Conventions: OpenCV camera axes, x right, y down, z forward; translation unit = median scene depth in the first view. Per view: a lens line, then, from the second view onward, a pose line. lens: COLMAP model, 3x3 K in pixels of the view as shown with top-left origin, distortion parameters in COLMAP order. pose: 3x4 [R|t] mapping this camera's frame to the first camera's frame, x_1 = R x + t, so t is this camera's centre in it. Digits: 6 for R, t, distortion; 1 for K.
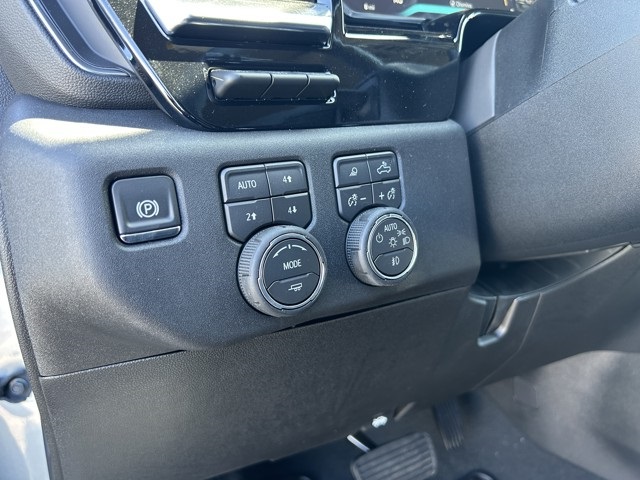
lens RADIAL K [[480.1, 0, 324.2], [0, 480.1, 237.9], [0, 0, 1]] dist [0.046563, -0.065941]
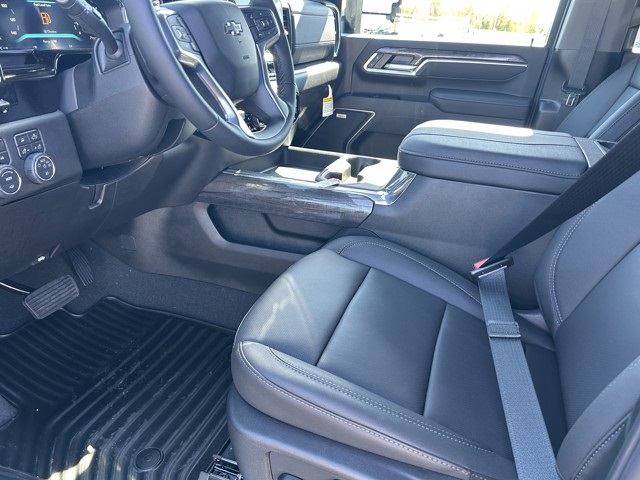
lens RADIAL K [[480.1, 0, 322.5], [0, 480.1, 239.5], [0, 0, 1]] dist [0.046563, -0.065941]
pose [[0.732864, -0.192418, 0.652599, -0.424814], [0.049713, 0.971756, 0.230694, -0.106068], [-0.678556, -0.136625, 0.721731, -1.551253]]
